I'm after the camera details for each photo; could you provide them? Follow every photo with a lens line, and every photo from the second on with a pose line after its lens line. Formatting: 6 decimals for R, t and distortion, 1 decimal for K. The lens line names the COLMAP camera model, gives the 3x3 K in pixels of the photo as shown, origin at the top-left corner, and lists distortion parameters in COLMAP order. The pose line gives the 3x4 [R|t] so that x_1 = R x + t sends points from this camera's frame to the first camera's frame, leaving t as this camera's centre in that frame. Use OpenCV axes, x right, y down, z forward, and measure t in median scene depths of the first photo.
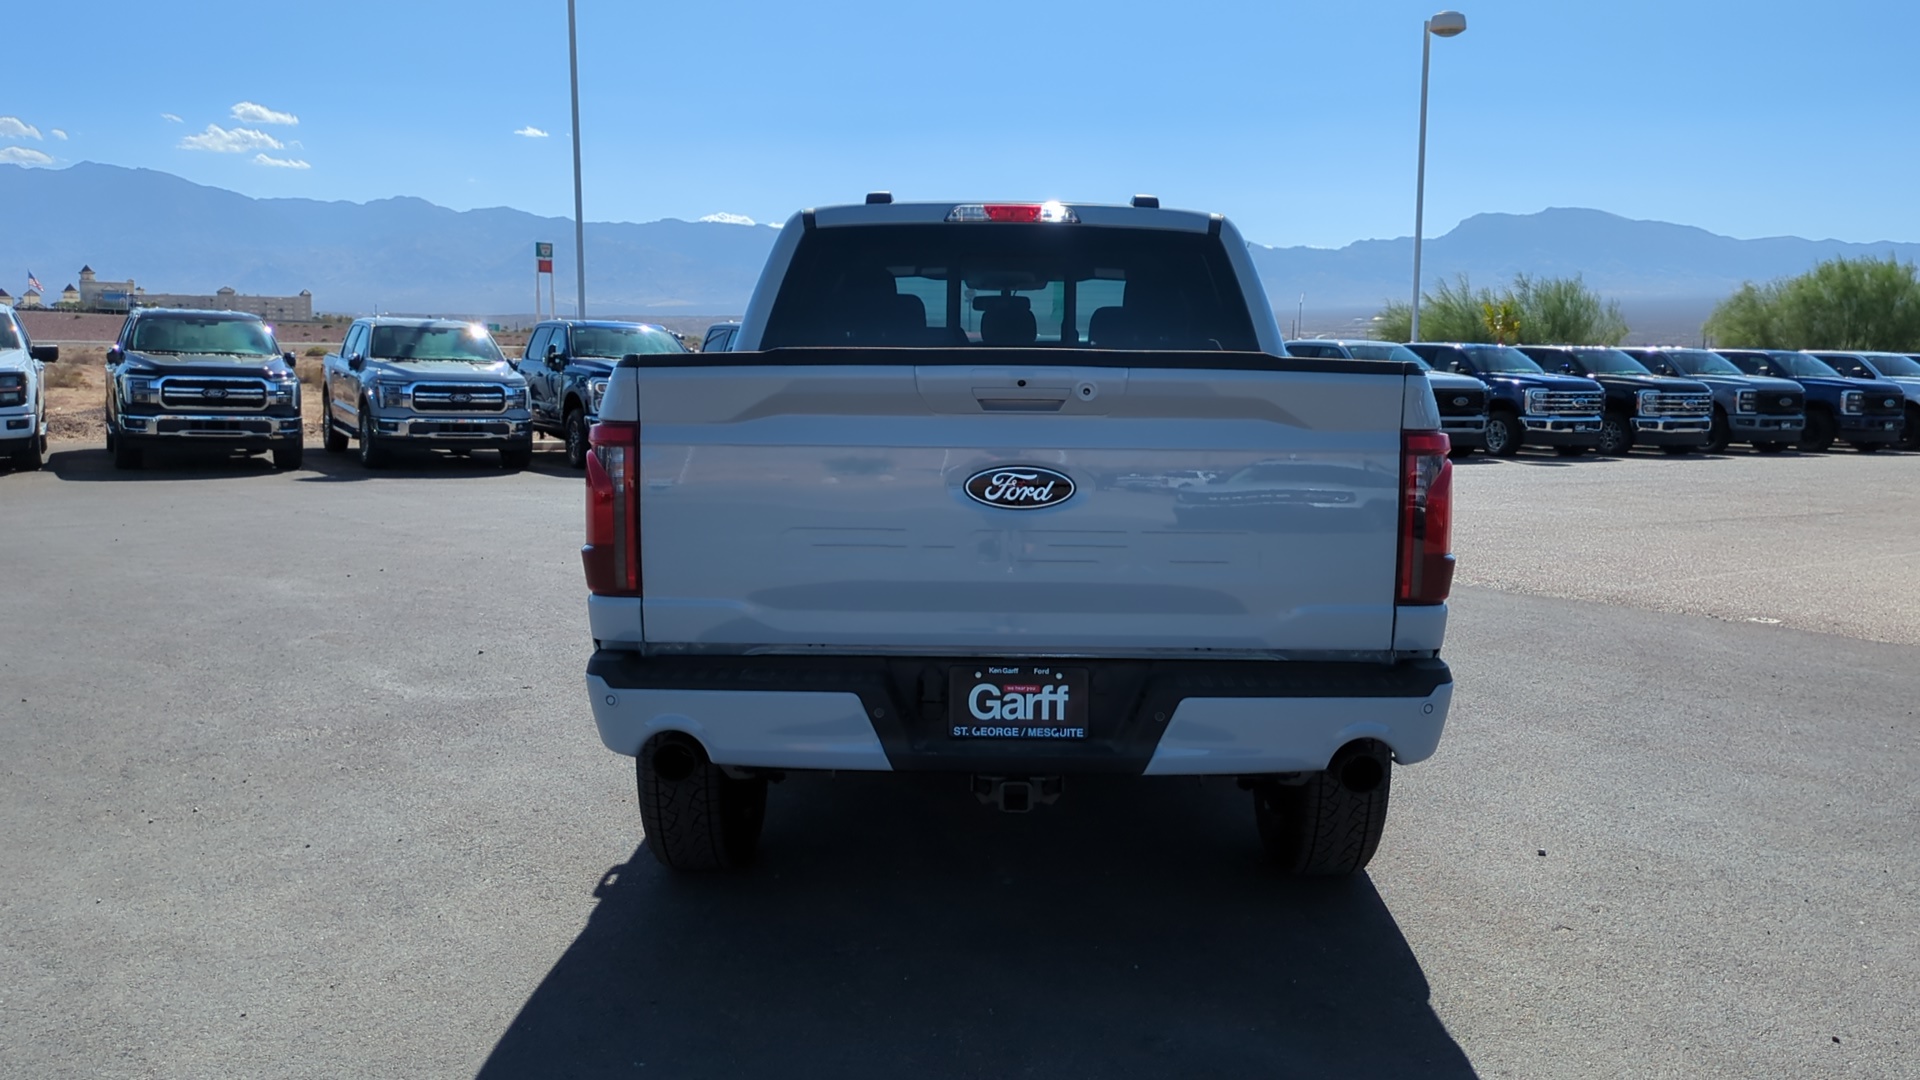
lens RADIAL K [[1662.8, 0, 979.0], [0, 1662.8, 550.3], [0, 0, 1]] dist [0.039323, -0.040259]
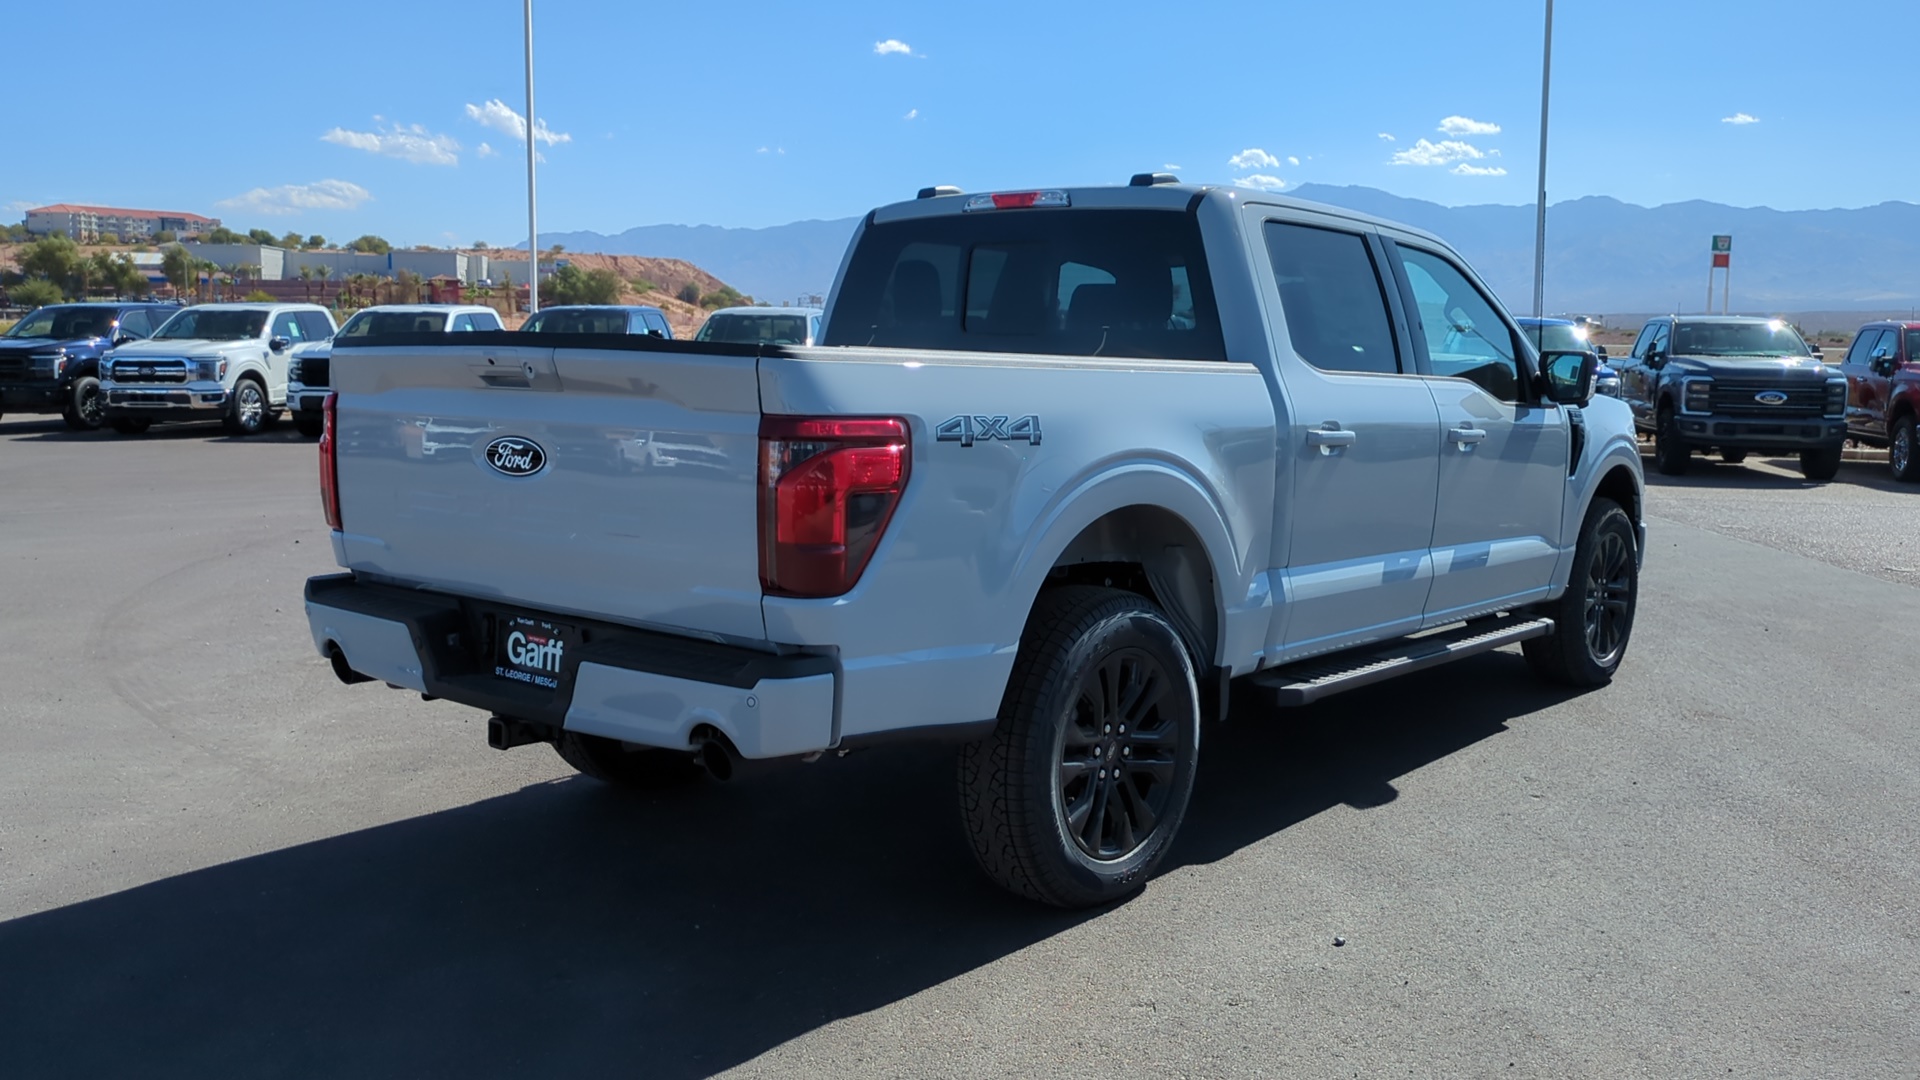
lens RADIAL K [[1662.8, 0, 972.3], [0, 1662.8, 524.7], [0, 0, 1]] dist [0.039323, -0.040259]
pose [[0.774375, 0.063729, -0.629510, 0.939325], [-0.073329, 0.997250, 0.010755, -0.025863], [0.628464, 0.037833, 0.776918, 0.319285]]
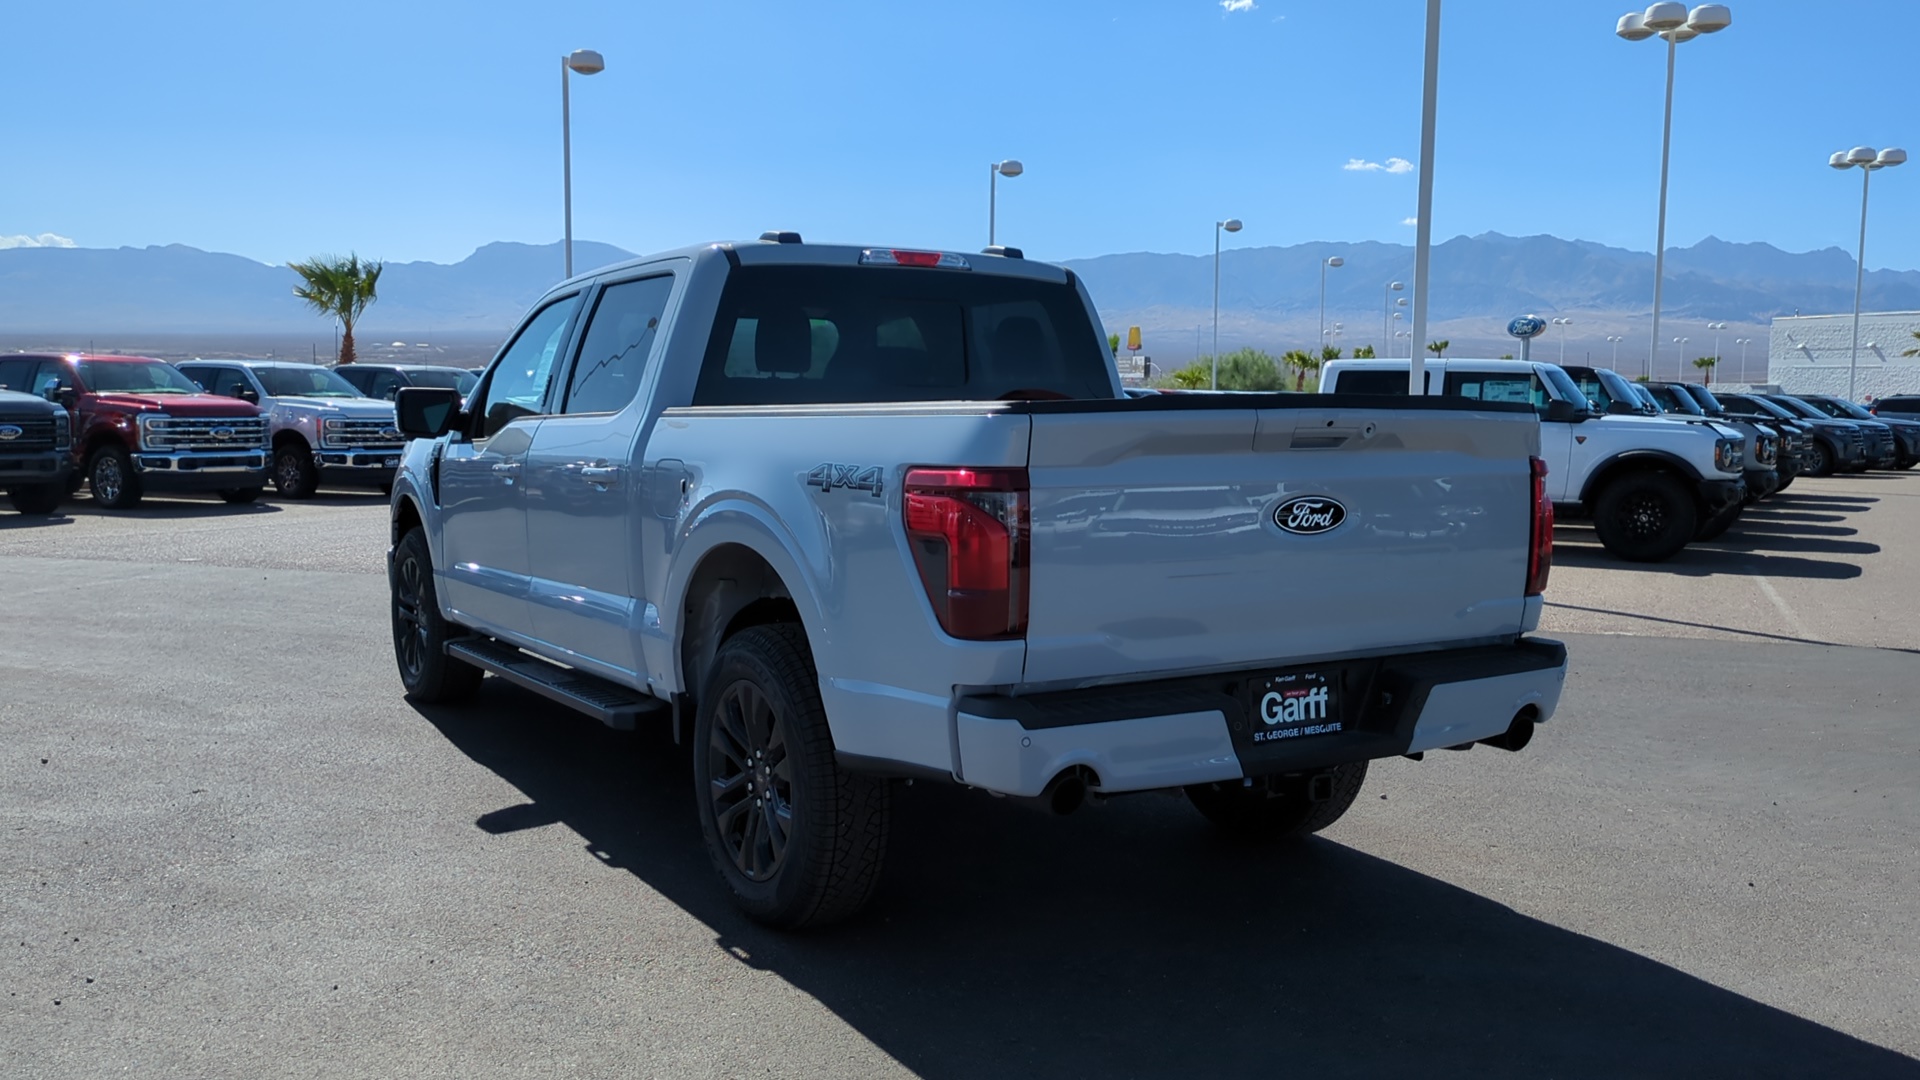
lens RADIAL K [[1662.8, 0, 966.8], [0, 1662.8, 526.0], [0, 0, 1]] dist [0.039323, -0.040259]
pose [[0.844689, -0.046341, 0.533248, -0.760021], [0.061934, 0.998015, -0.011375, -0.031010], [-0.531663, 0.042634, 0.845882, 0.157715]]
